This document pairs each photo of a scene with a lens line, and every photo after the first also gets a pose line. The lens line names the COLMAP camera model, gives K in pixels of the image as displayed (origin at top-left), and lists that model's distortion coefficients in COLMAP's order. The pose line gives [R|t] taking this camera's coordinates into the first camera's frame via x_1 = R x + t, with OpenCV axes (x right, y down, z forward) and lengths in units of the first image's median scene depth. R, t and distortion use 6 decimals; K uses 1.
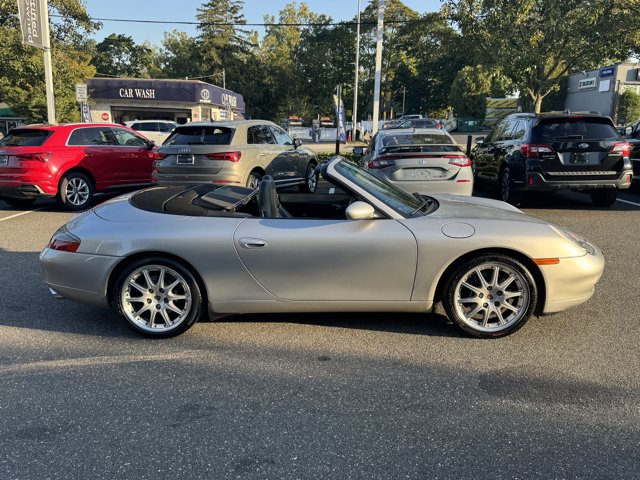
lens RADIAL K [[552.8, 0, 318.5], [0, 552.8, 240.8], [0, 0, 1]] dist [0.017119, -0.051402]
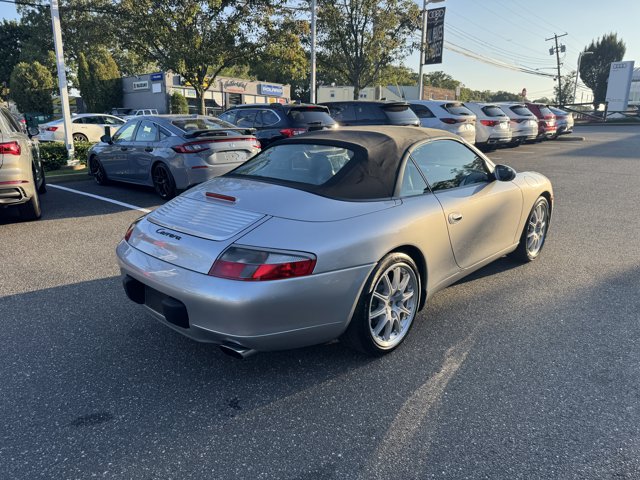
lens RADIAL K [[454.1, 0, 317.3], [0, 454.1, 244.9], [0, 0, 1]] dist [-0.004822, -0.012974]
pose [[0.655896, -0.195051, 0.729216, -0.376840], [0.151124, 0.980412, 0.126312, -0.037376], [-0.739569, 0.027355, 0.672525, 0.284819]]
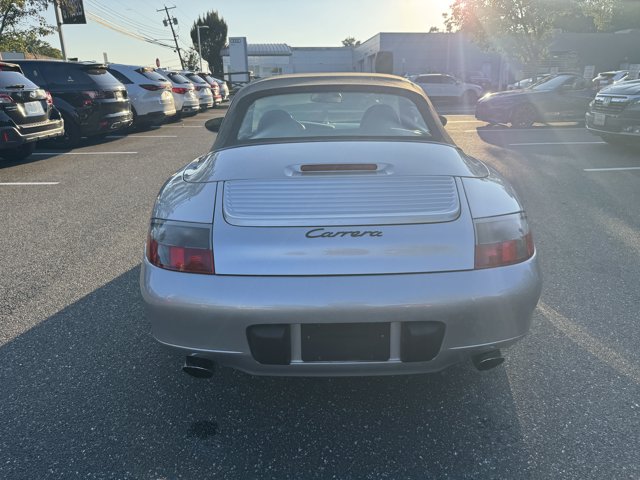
lens RADIAL K [[454.1, 0, 322.1], [0, 454.1, 242.6], [0, 0, 1]] dist [-0.004822, -0.012974]
pose [[-0.078885, -0.308666, 0.947894, -0.394658], [0.208096, 0.924810, 0.318468, -0.075450], [-0.974922, 0.222375, -0.008722, 0.551321]]
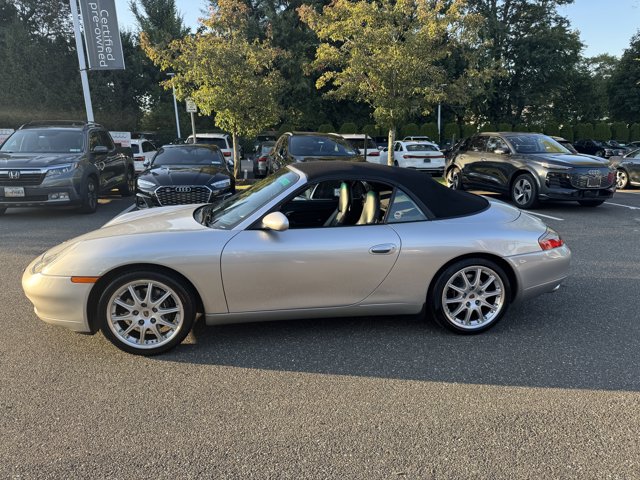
lens RADIAL K [[454.1, 0, 322.8], [0, 454.1, 239.9], [0, 0, 1]] dist [-0.004822, -0.012974]
pose [[-0.980520, 0.057775, -0.187730, 0.070607], [-0.020865, 0.919718, 0.392025, -0.184377], [0.195308, 0.388305, -0.900596, 0.939842]]
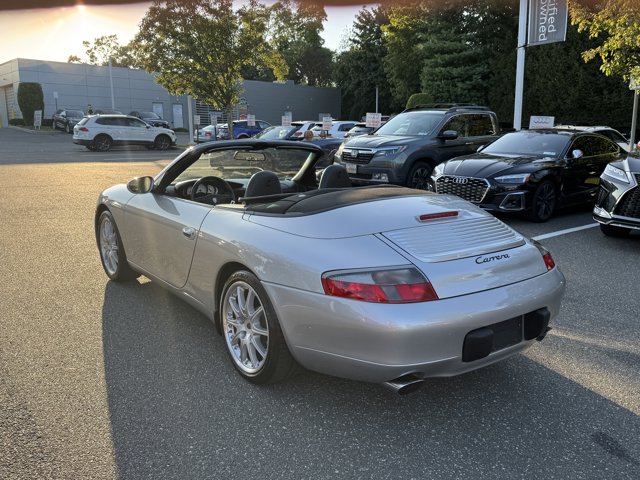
lens RADIAL K [[546.9, 0, 319.8], [0, 546.9, 243.0], [0, 0, 1]] dist [0.041172, -0.097091]
pose [[-0.656607, -0.151868, 0.738785, -0.390970], [0.133819, 0.940521, 0.312271, -0.136936], [-0.742267, 0.303903, -0.597229, 0.788405]]
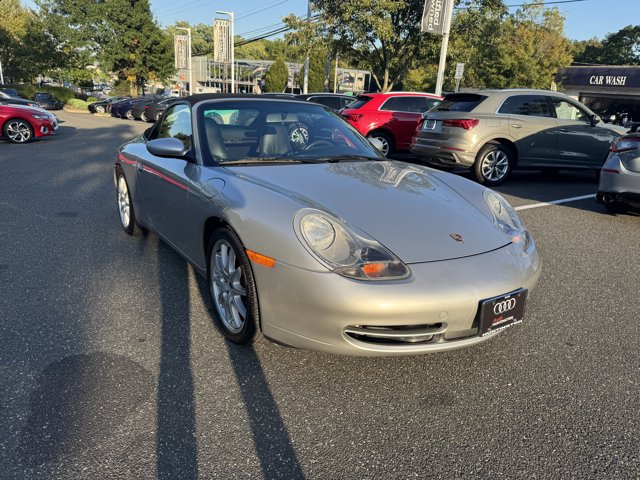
lens RADIAL K [[454.1, 0, 323.5], [0, 454.1, 243.9], [0, 0, 1]] dist [-0.004822, -0.012974]
pose [[0.600388, 0.260659, -0.756036, 0.365412], [-0.201873, 0.964172, 0.172106, -0.036390], [0.773810, 0.049293, 0.631497, 0.309821]]
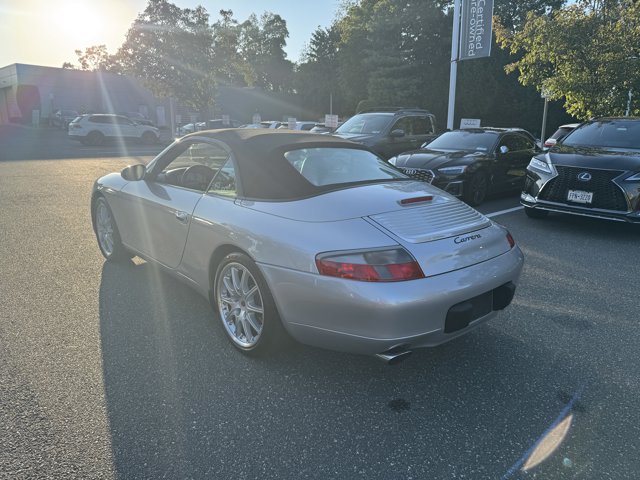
lens RADIAL K [[453.6, 0, 323.8], [0, 453.6, 241.5], [0, 0, 1]] dist [-0.003155, -0.023763]
pose [[-0.720047, -0.172381, 0.672173, -0.354100], [0.112737, 0.926725, 0.358428, -0.128858], [-0.684706, 0.333863, -0.647852, 0.778875]]
